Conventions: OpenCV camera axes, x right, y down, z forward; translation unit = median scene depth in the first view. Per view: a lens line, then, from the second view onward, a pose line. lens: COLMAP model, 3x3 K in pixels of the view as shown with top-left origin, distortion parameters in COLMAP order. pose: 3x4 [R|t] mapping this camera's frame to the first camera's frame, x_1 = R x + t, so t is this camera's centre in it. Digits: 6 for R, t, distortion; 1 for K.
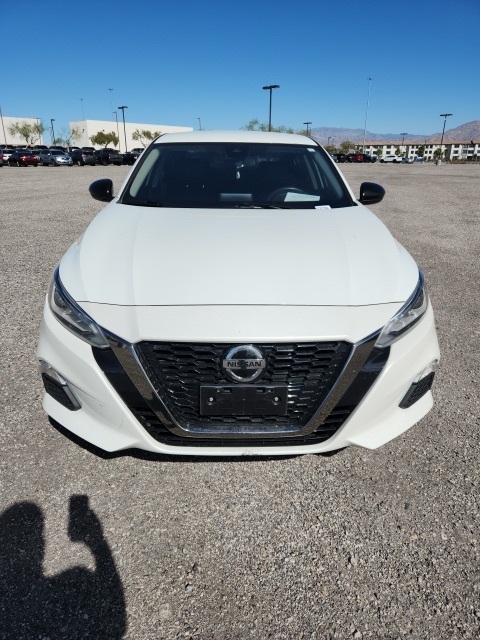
lens RADIAL K [[434.5, 0, 241.5], [0, 434.5, 322.1], [0, 0, 1]] dist [0.047211, -0.044806]
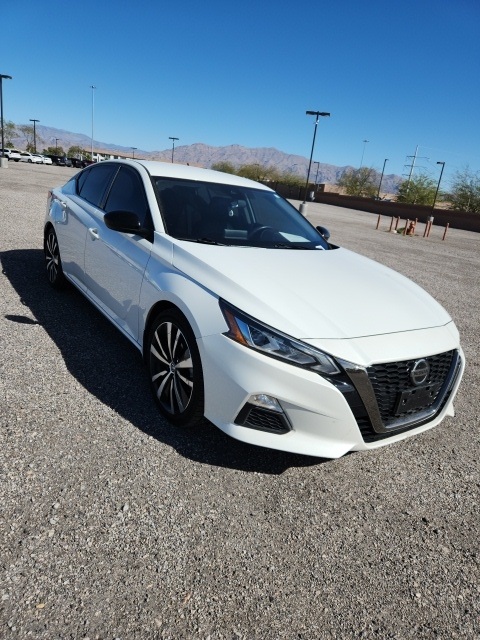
lens RADIAL K [[434.5, 0, 238.3], [0, 434.5, 319.6], [0, 0, 1]] dist [0.047211, -0.044806]
pose [[0.835364, -0.063673, 0.545997, -0.641673], [0.075232, 0.997165, 0.001183, -0.062344], [-0.544524, 0.040089, 0.837786, 0.055730]]
